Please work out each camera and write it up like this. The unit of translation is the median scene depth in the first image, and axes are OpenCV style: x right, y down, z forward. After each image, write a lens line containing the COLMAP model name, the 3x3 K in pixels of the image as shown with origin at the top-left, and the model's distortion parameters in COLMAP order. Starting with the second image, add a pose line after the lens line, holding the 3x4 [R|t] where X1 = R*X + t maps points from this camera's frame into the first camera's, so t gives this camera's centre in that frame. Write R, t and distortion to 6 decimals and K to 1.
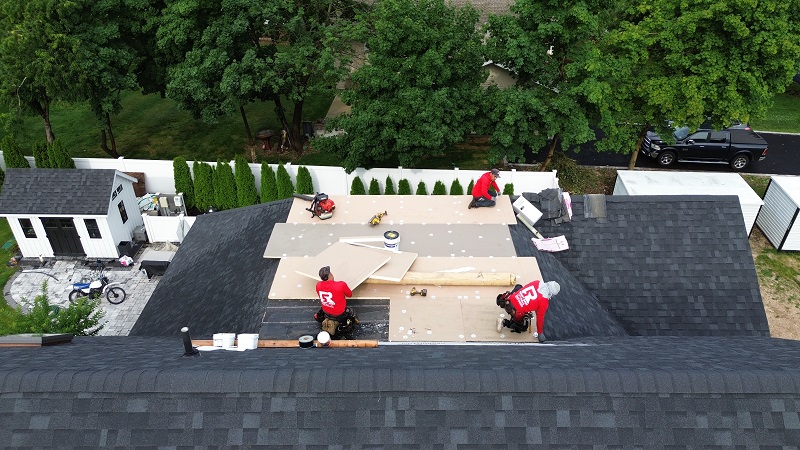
lens RADIAL K [[565.8, 0, 400.0], [0, 565.8, 225.0], [0, 0, 1]] dist [0.069509, -0.065106]
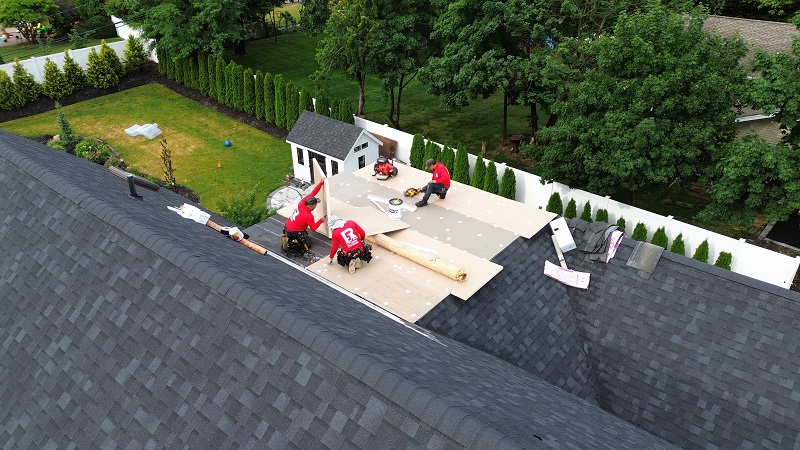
lens RADIAL K [[565.8, 0, 400.0], [0, 565.8, 225.0], [0, 0, 1]] dist [0.069509, -0.065106]
pose [[0.776156, 0.313420, -0.547129, 0.512551], [-0.334612, 0.940187, 0.063901, -0.010345], [0.534431, 0.133479, 0.834606, 0.094063]]
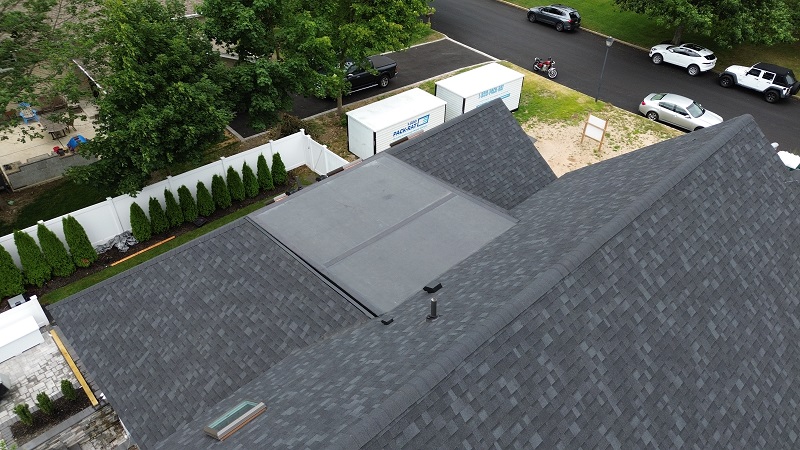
lens RADIAL K [[565.8, 0, 400.0], [0, 565.8, 225.0], [0, 0, 1]] dist [0.069509, -0.065106]
pose [[0.715686, -0.416481, 0.560658, -0.585560], [0.372621, 0.906649, 0.197842, -0.144025], [-0.590718, 0.067321, 0.804065, -0.024129]]
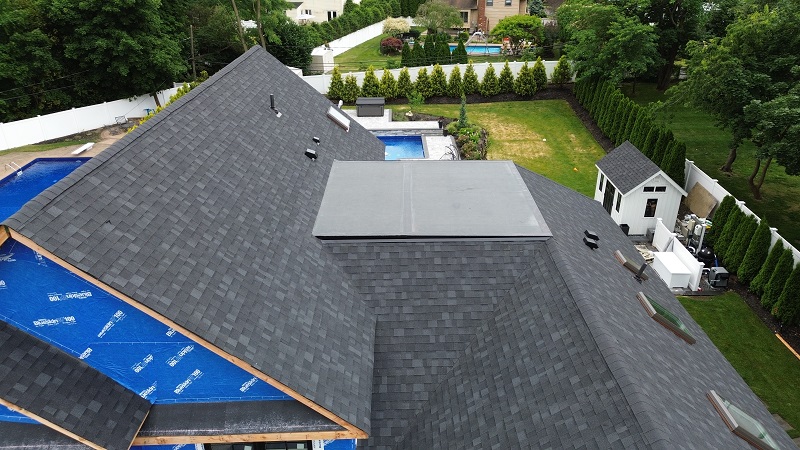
lens RADIAL K [[565.8, 0, 400.0], [0, 565.8, 225.0], [0, 0, 1]] dist [0.069509, -0.065106]
pose [[0.011030, 0.441381, -0.897252, 0.968021], [-0.534431, 0.760998, 0.367785, -0.267412], [0.845140, 0.475462, 0.244281, 0.590058]]
